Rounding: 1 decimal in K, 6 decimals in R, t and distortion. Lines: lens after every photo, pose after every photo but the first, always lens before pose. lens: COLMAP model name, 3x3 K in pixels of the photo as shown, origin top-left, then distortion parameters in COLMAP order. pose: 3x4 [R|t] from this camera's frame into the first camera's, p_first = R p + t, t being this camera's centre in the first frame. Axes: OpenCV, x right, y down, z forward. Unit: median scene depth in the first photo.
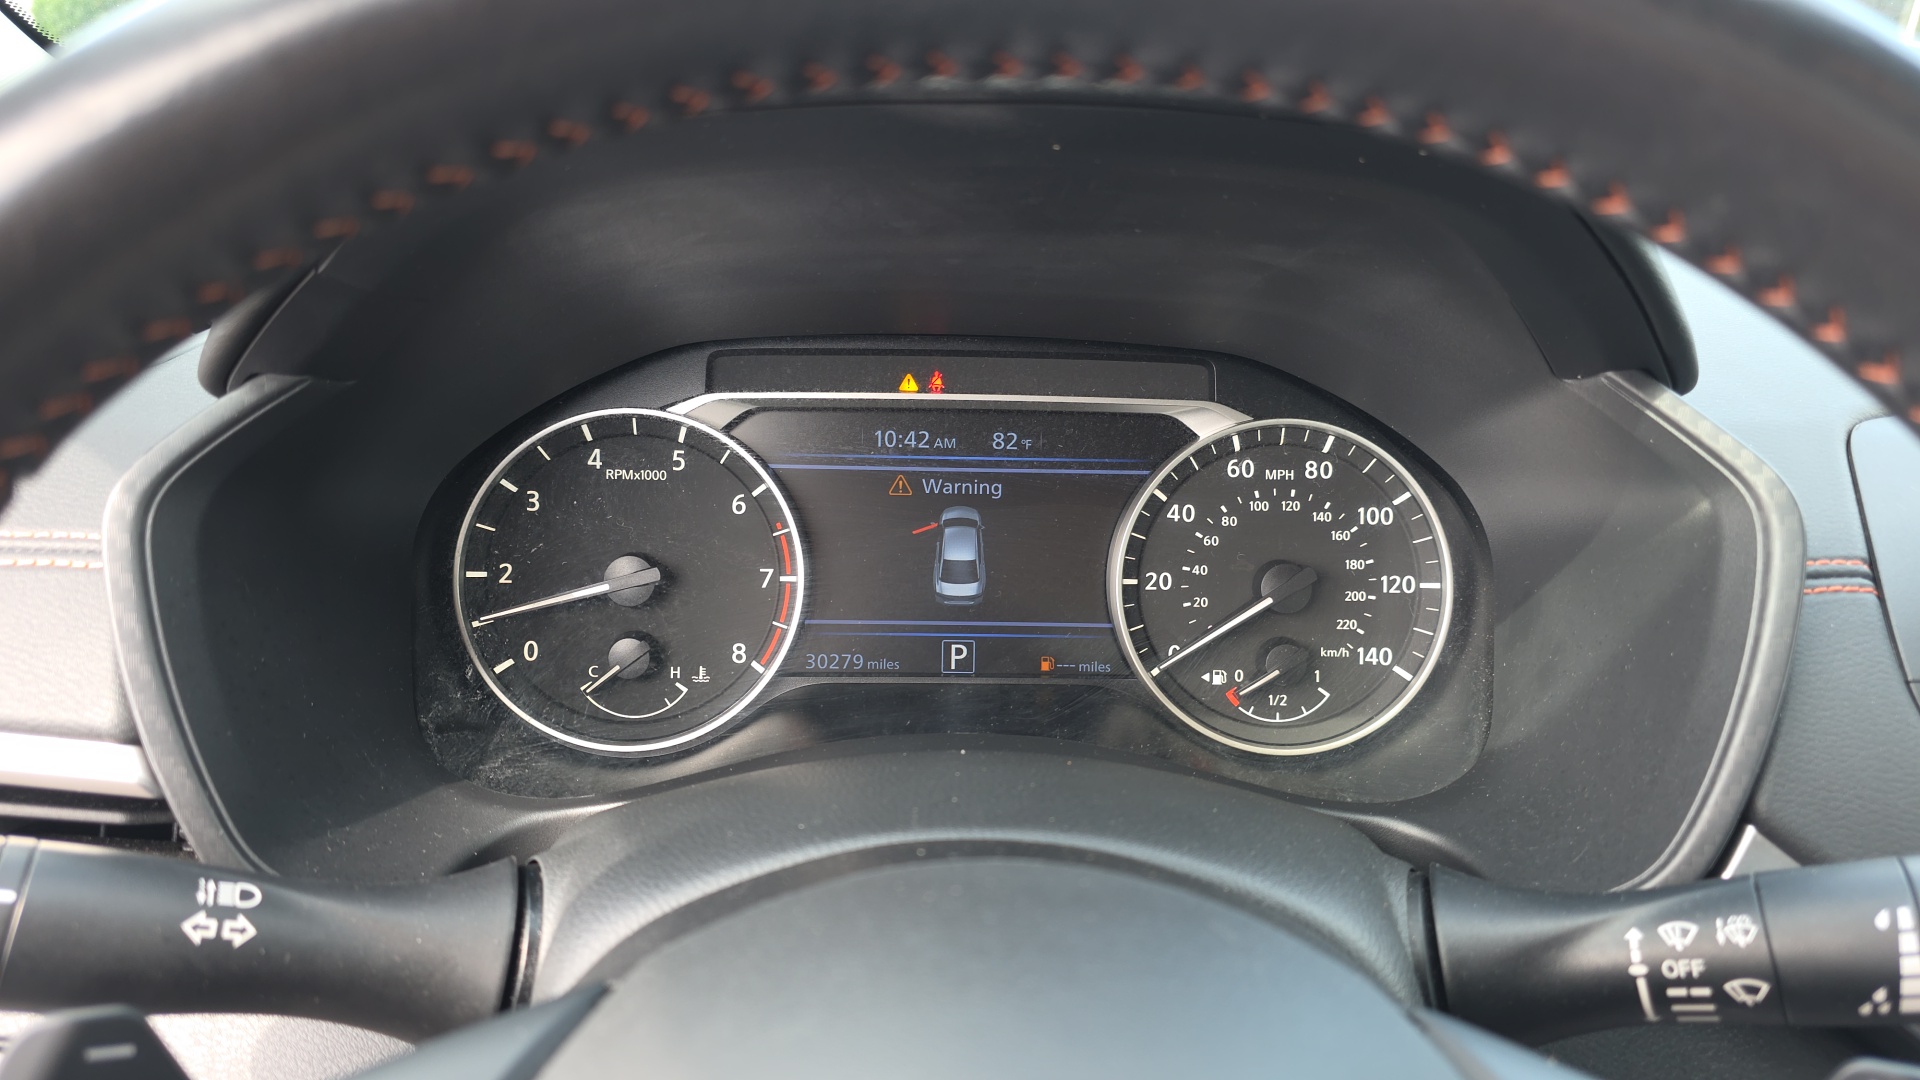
lens RADIAL K [[1310.5, 0, 968.2], [0, 1310.5, 530.1], [0, 0, 1]] dist [0.048490, -0.054850]
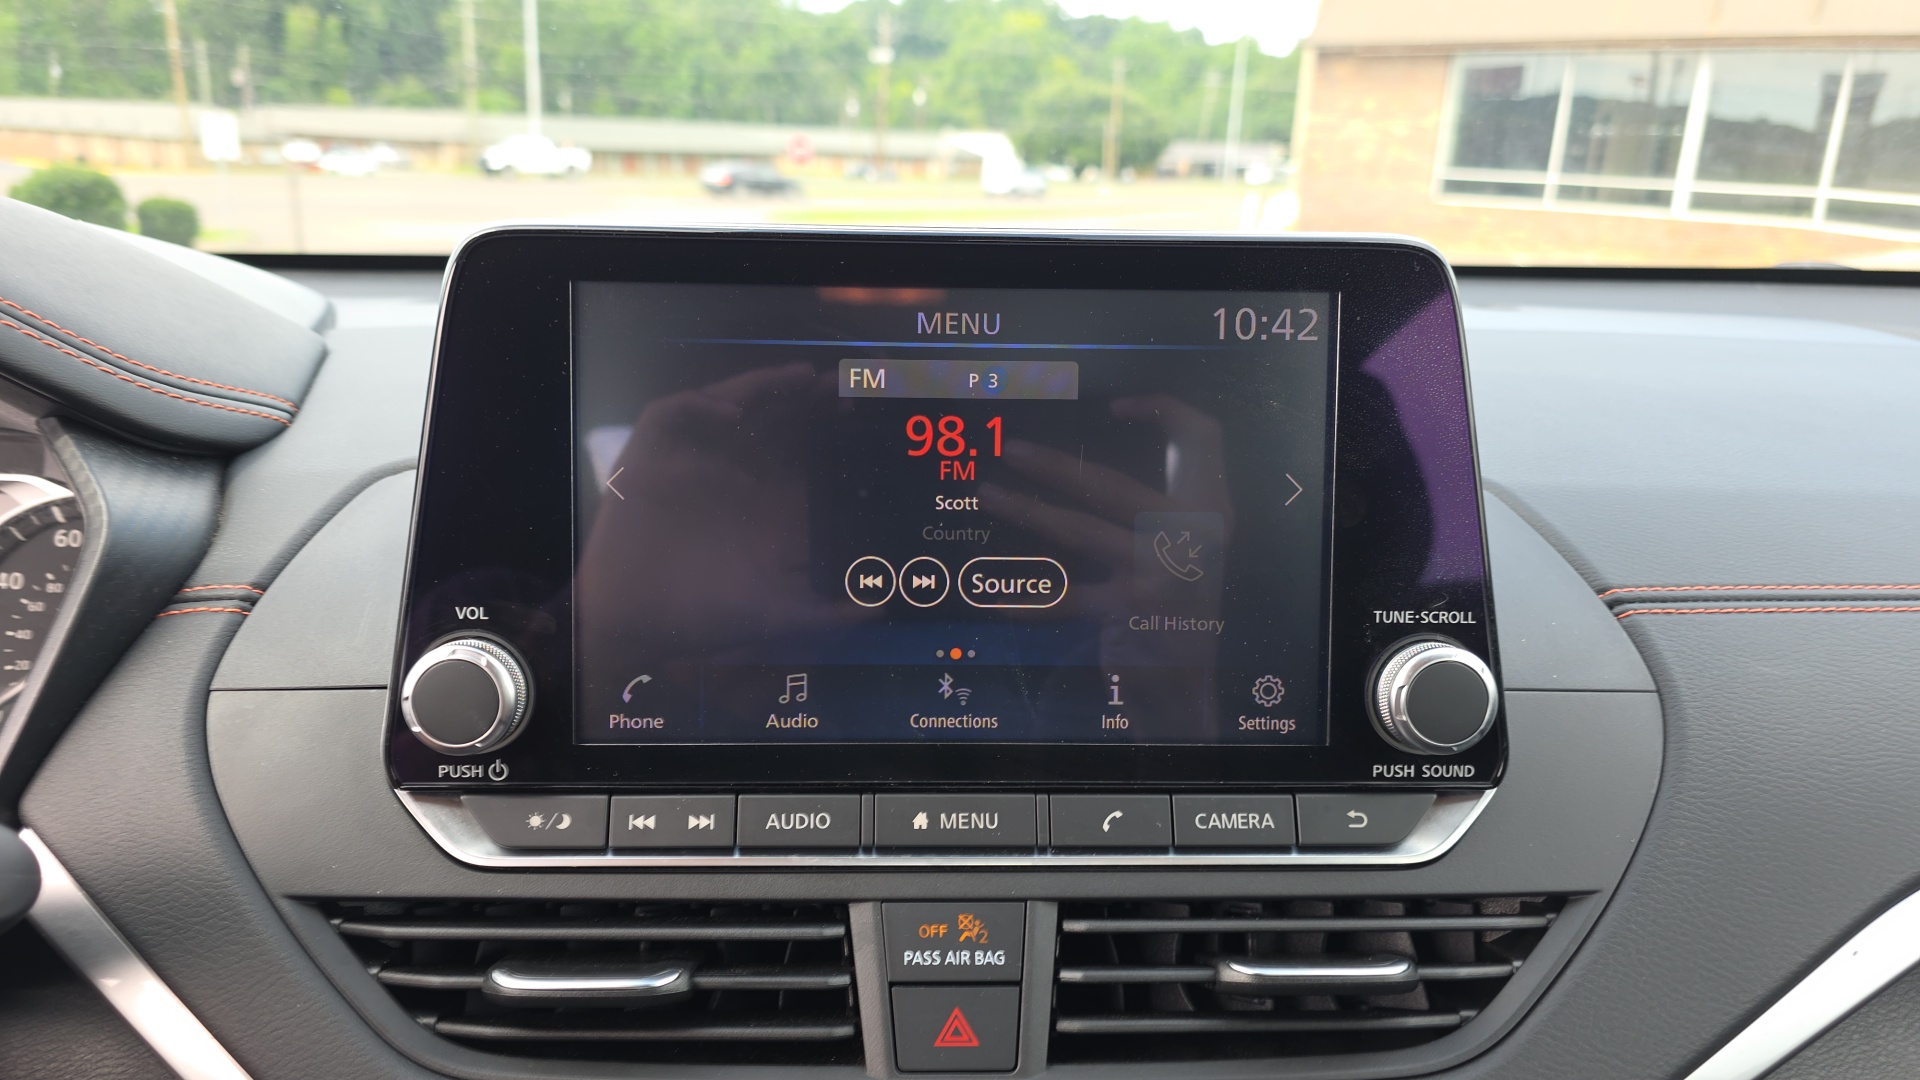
lens RADIAL K [[1310.5, 0, 928.9], [0, 1310.5, 523.0], [0, 0, 1]] dist [0.048490, -0.054850]
pose [[0.999707, -0.020748, -0.012450, 0.929877], [0.019057, 0.992198, -0.123203, 0.087445], [0.014909, 0.122930, 0.992303, -0.058290]]
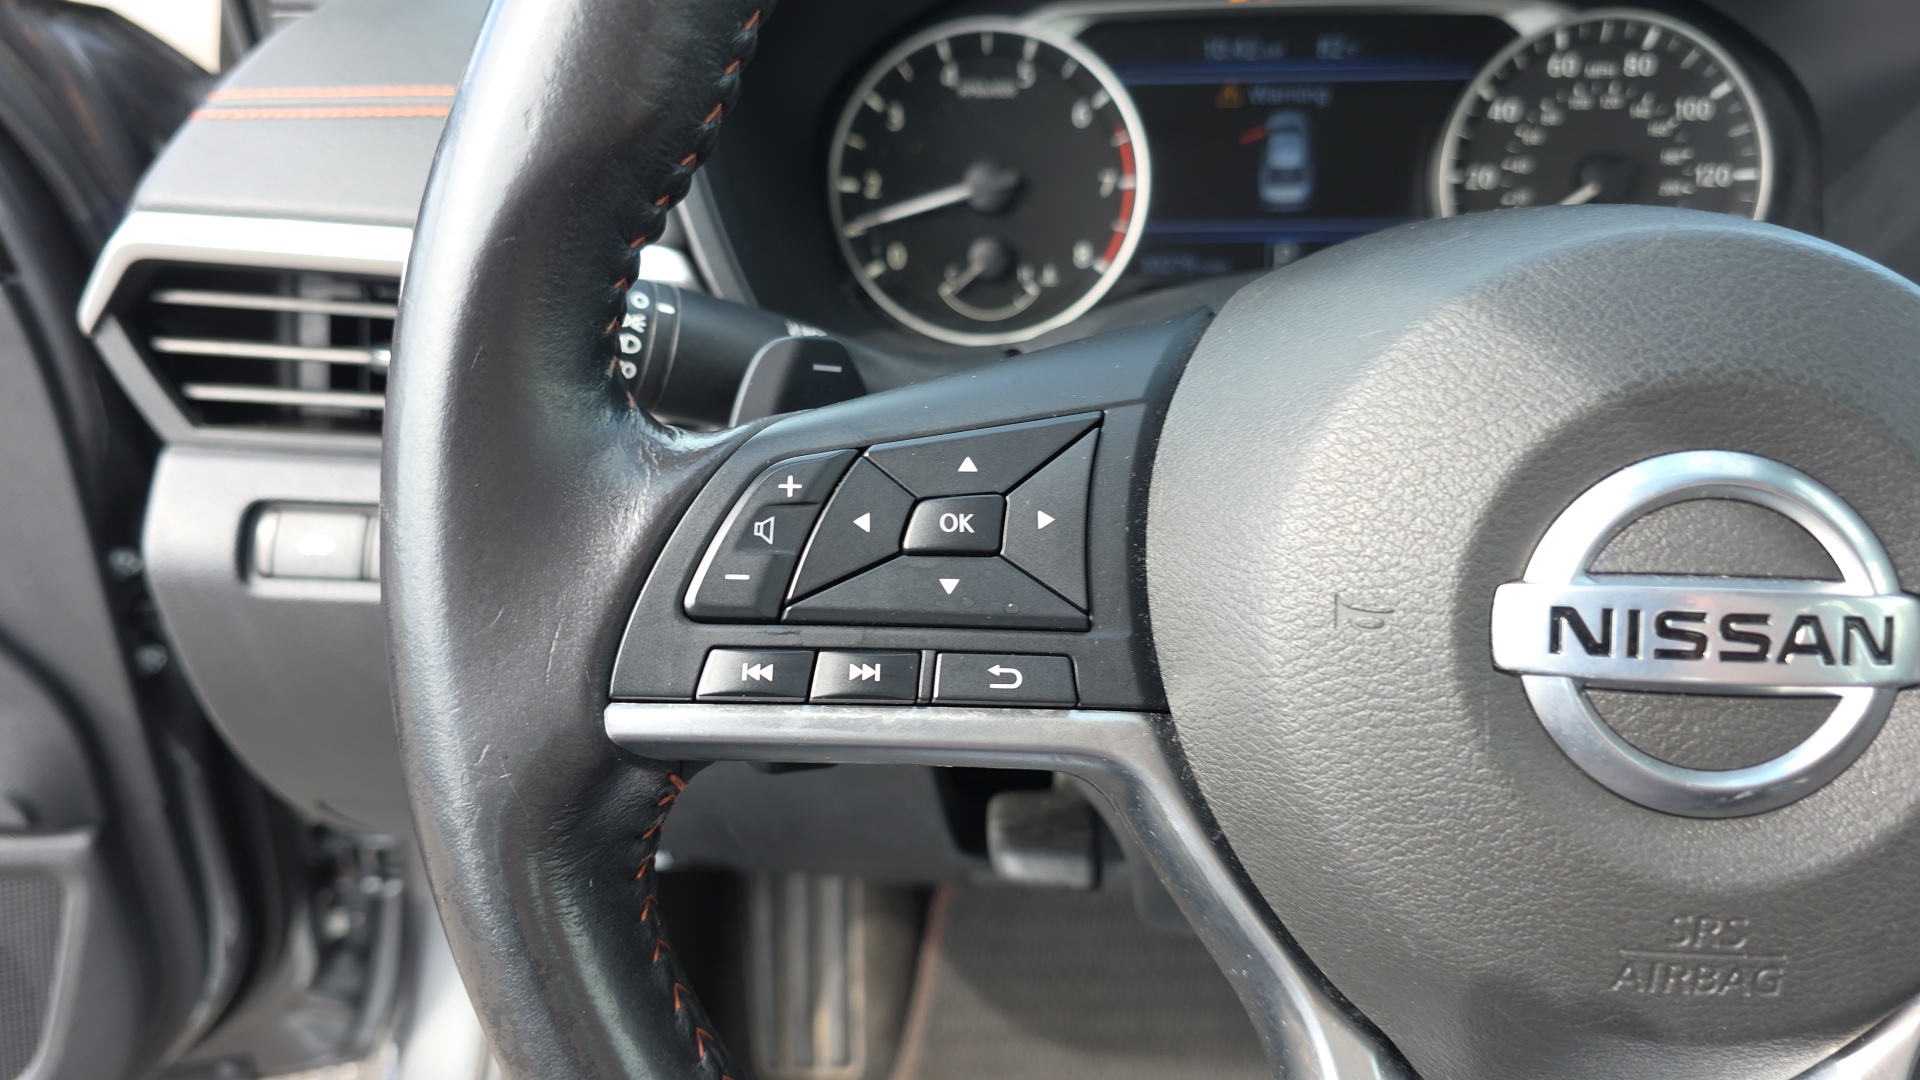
lens RADIAL K [[1310.5, 0, 961.1], [0, 1310.5, 557.3], [0, 0, 1]] dist [0.048490, -0.054850]
pose [[0.996737, -0.005311, -0.080545, -0.187685], [0.017245, 0.988806, 0.148205, 0.176748], [0.078857, -0.149110, 0.985671, -0.131326]]
